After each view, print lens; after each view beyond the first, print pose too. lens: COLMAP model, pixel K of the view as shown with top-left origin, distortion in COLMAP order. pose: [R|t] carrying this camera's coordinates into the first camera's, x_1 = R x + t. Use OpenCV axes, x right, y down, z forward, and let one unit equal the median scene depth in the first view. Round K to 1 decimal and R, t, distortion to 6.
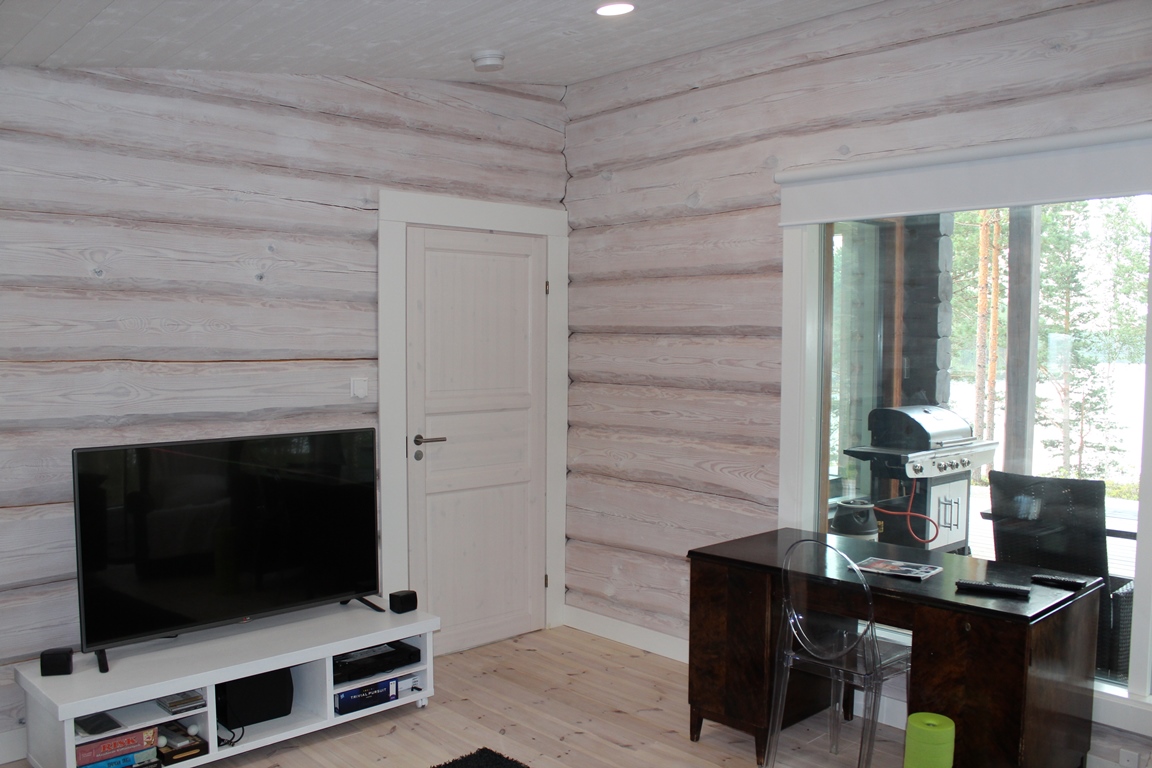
lens RADIAL K [[994.7, 0, 579.2], [0, 994.7, 385.4], [0, 0, 1]] dist [-0.008454, 0.010586]
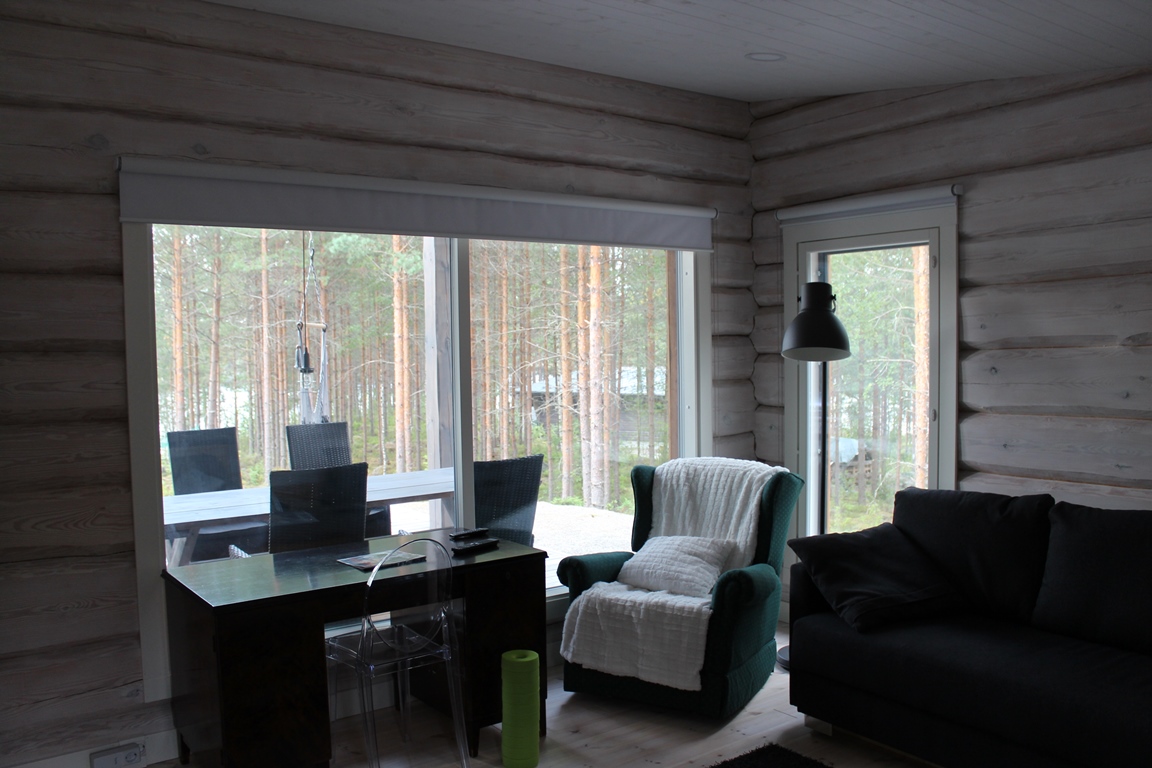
lens RADIAL K [[994.7, 0, 579.0], [0, 994.7, 384.7], [0, 0, 1]] dist [-0.008454, 0.010586]
pose [[0.175412, -0.059695, 0.982684, -0.546210], [0.055463, 0.997174, 0.050675, -0.041169], [-0.982931, 0.045614, 0.178228, 0.453923]]
